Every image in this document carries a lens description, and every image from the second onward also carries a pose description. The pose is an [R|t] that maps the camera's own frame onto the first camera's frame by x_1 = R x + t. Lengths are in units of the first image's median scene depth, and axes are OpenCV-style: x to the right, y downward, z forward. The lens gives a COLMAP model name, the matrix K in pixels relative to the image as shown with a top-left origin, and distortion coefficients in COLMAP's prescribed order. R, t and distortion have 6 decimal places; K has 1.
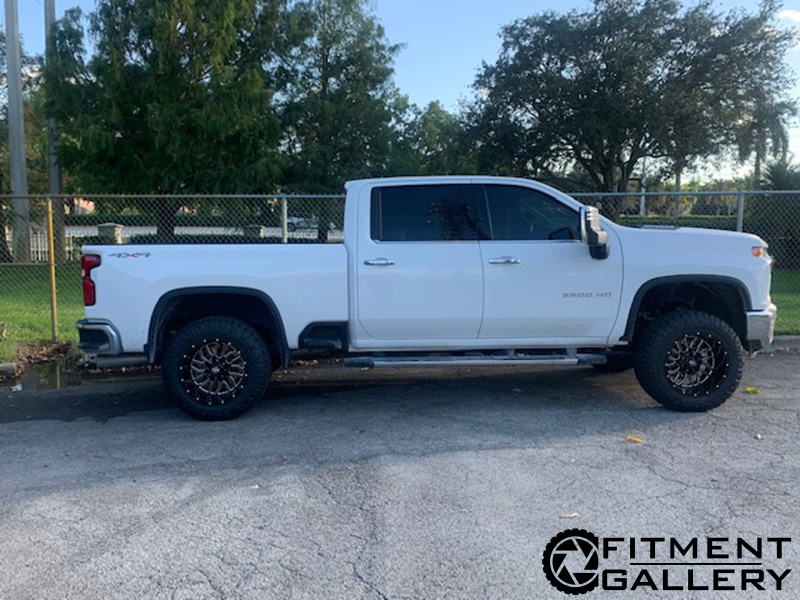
lens RADIAL K [[690.5, 0, 400.0], [0, 690.5, 300.0], [0, 0, 1]] dist [0.015329, -0.011992]
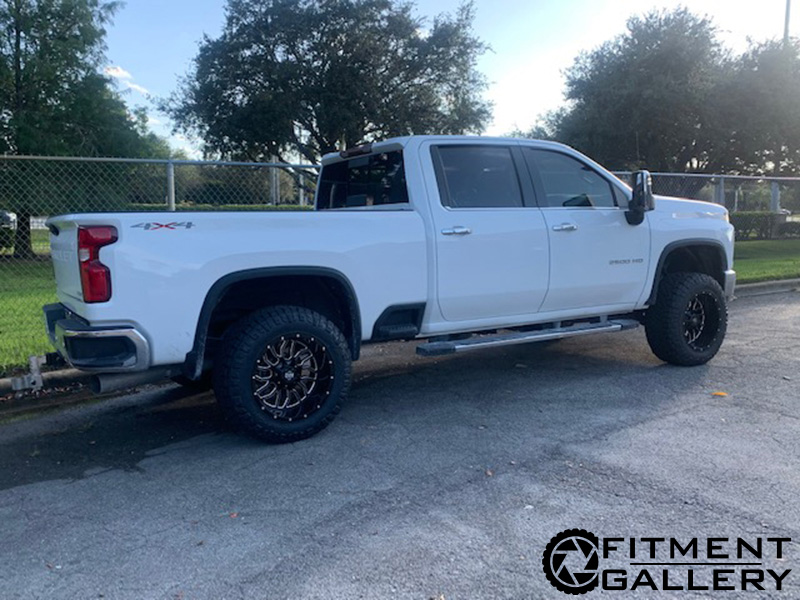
lens RADIAL K [[690.5, 0, 400.0], [0, 690.5, 300.0], [0, 0, 1]] dist [0.015329, -0.011992]
pose [[0.882864, -0.060901, 0.465664, -0.507088], [0.054885, 0.998141, 0.026482, 0.004428], [-0.466411, 0.002178, 0.884565, 0.271153]]
